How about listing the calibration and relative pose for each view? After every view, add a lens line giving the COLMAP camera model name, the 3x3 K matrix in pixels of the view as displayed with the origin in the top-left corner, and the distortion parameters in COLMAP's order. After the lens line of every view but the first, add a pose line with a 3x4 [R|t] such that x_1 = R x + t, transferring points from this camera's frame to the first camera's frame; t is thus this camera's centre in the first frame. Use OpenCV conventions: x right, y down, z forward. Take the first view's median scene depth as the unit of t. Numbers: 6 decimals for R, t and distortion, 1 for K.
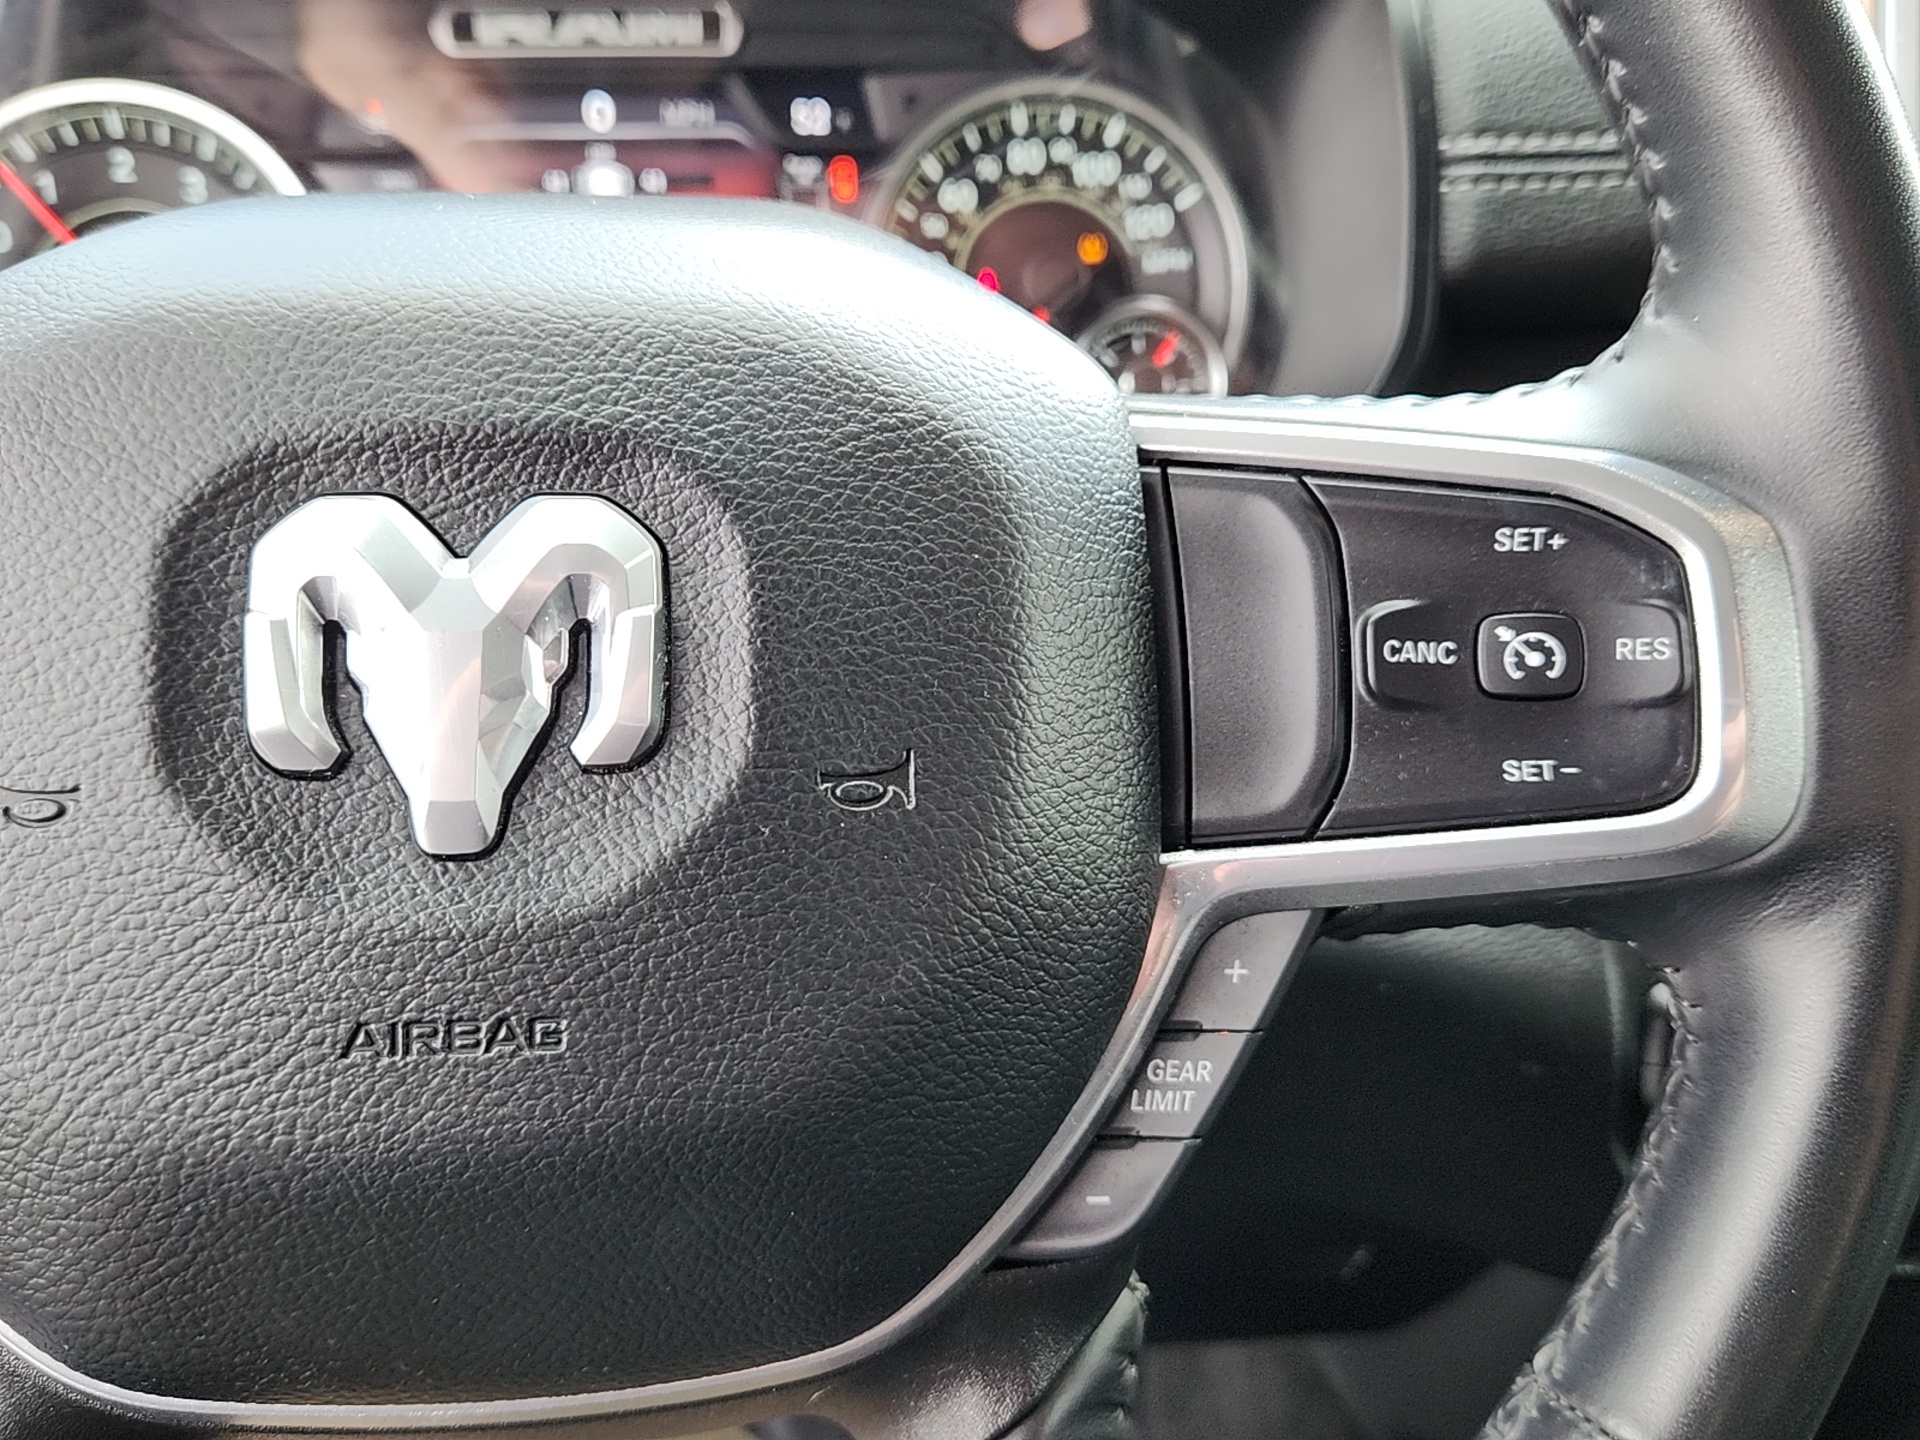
lens RADIAL K [[1678.9, 0, 960.0], [0, 1678.9, 720.0], [0, 0, 1]] dist [0.042614, -0.103657]
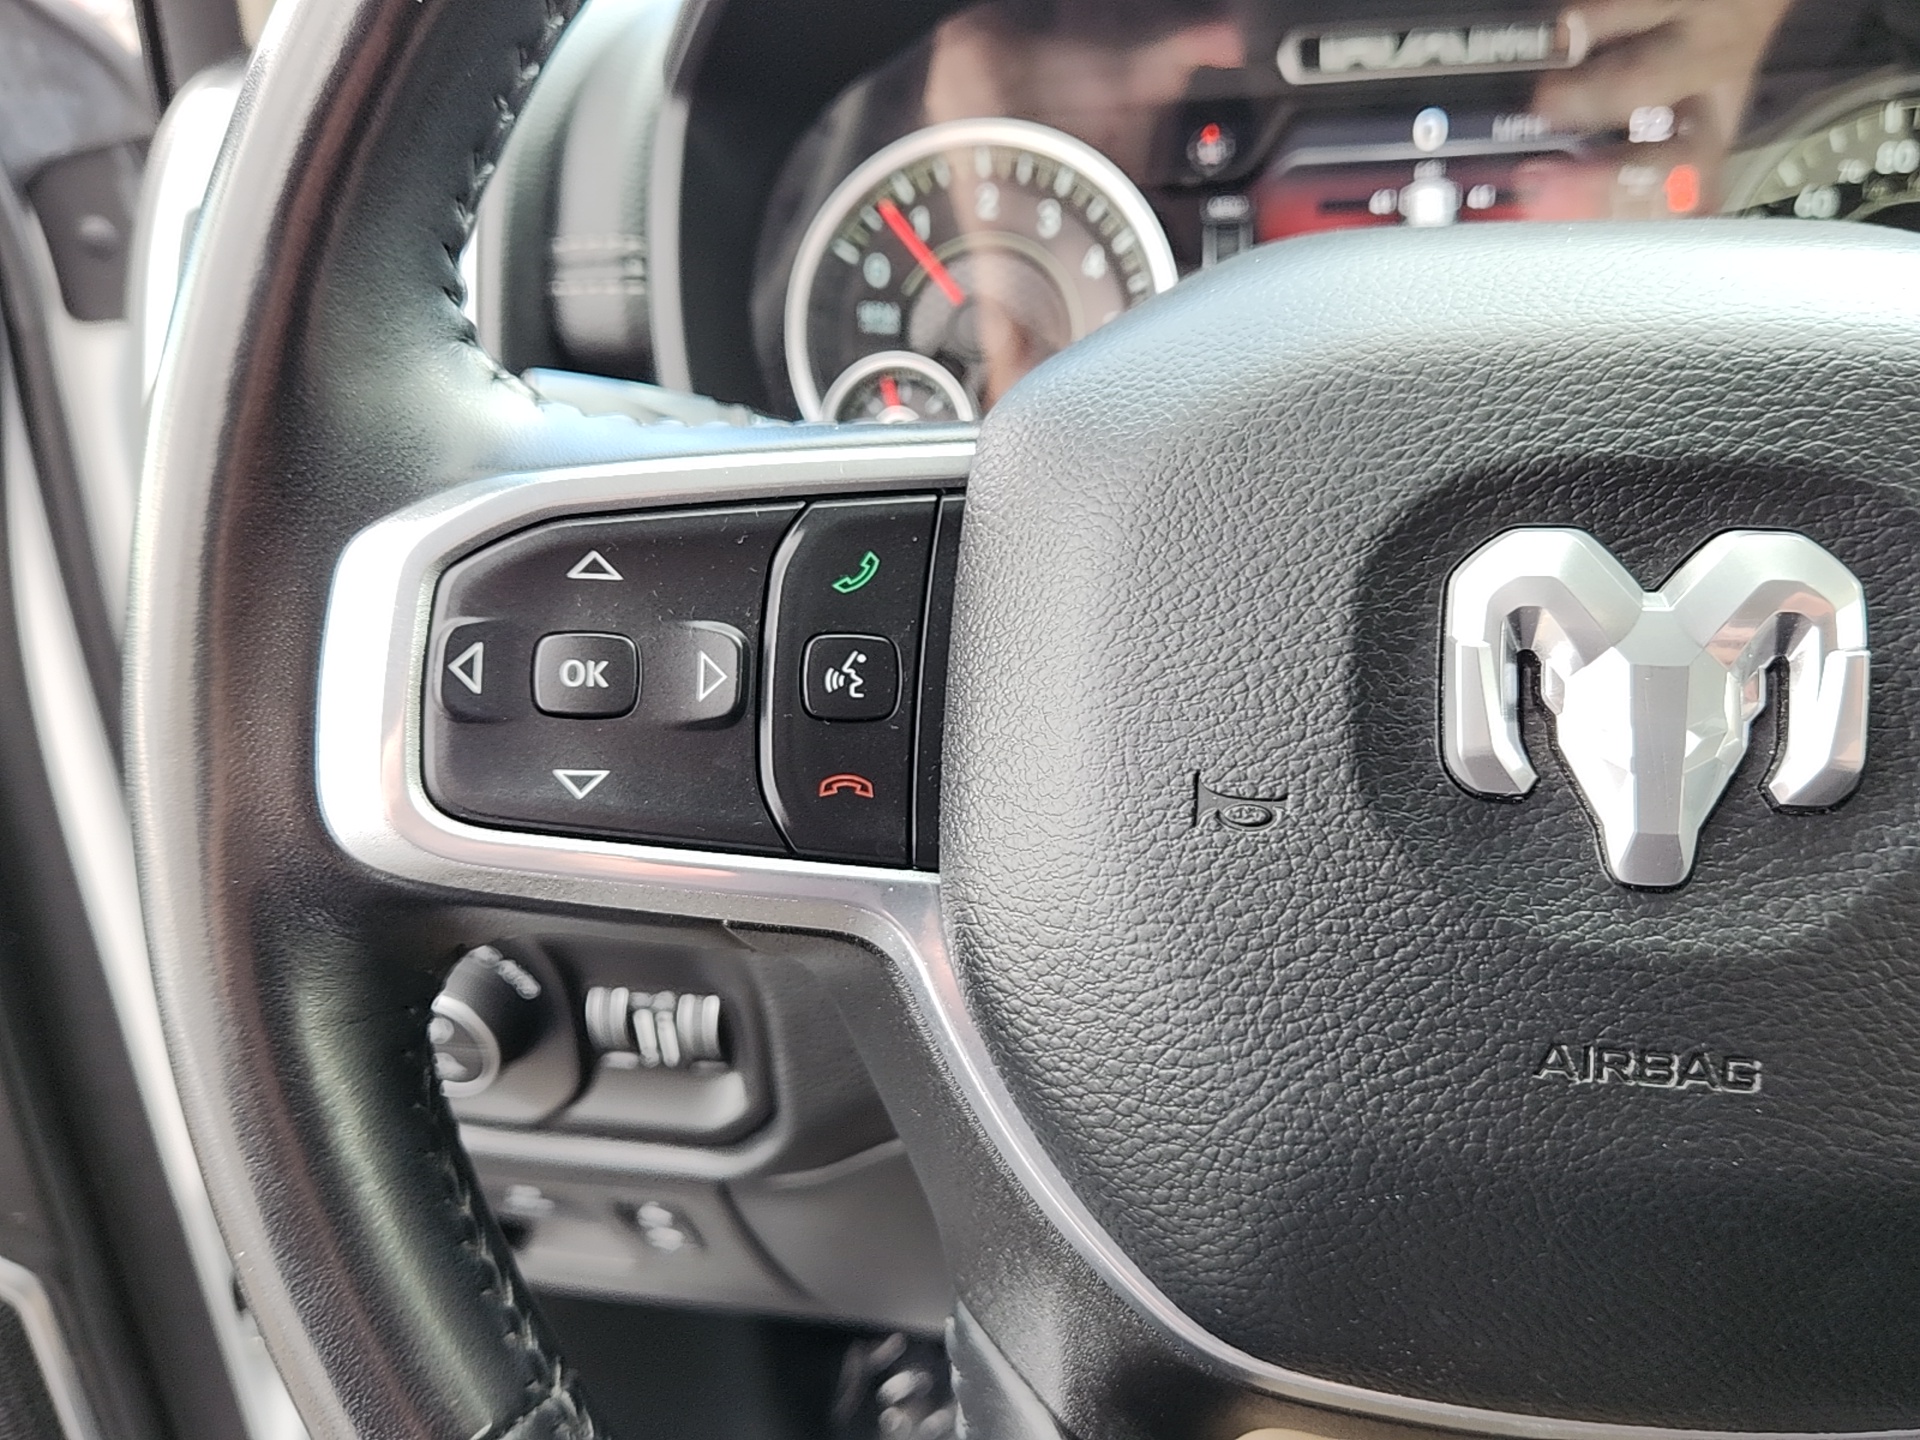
lens RADIAL K [[1653.6, 0, 971.3], [0, 1653.6, 738.0], [0, 0, 1]] dist [0.045937, -0.081717]
pose [[0.959124, 0.054053, -0.277774, -0.422150], [-0.051046, 0.998533, 0.018054, -0.006292], [0.278343, -0.003137, 0.960477, -0.072576]]
